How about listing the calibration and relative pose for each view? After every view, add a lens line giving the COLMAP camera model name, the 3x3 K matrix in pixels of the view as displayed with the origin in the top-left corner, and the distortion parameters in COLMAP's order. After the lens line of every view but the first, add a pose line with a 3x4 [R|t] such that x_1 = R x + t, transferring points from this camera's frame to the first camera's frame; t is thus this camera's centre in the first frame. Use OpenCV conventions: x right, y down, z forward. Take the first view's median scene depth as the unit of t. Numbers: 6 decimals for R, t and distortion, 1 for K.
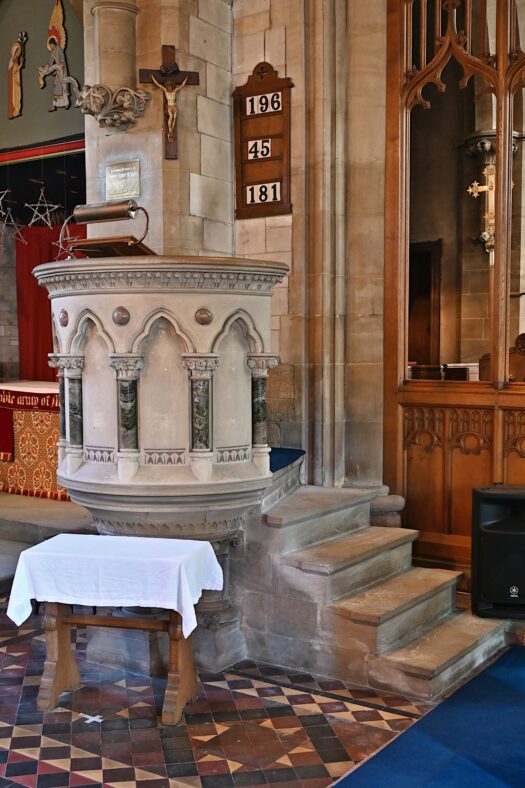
lens RADIAL K [[955.5, 0, 262.4], [0, 955.5, 414.7], [0, 0, 1]] dist [-0.008507, 0.018159]
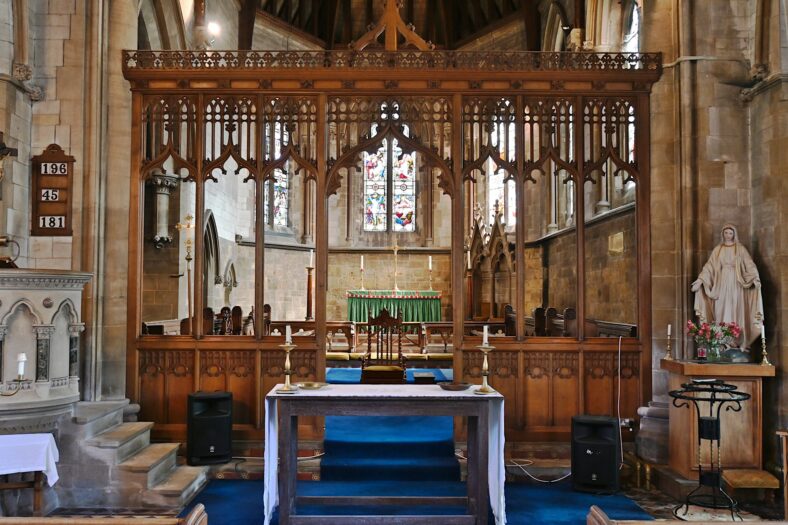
lens RADIAL K [[595.7, 0, 393.7], [0, 595.7, 275.8], [0, 0, 1]] dist [-0.007145, -0.004432]
pose [[0.819860, 0.037116, 0.571359, -0.118650], [0.035523, 0.992677, -0.115459, -0.003175], [-0.571460, 0.114956, 0.812538, -0.179440]]
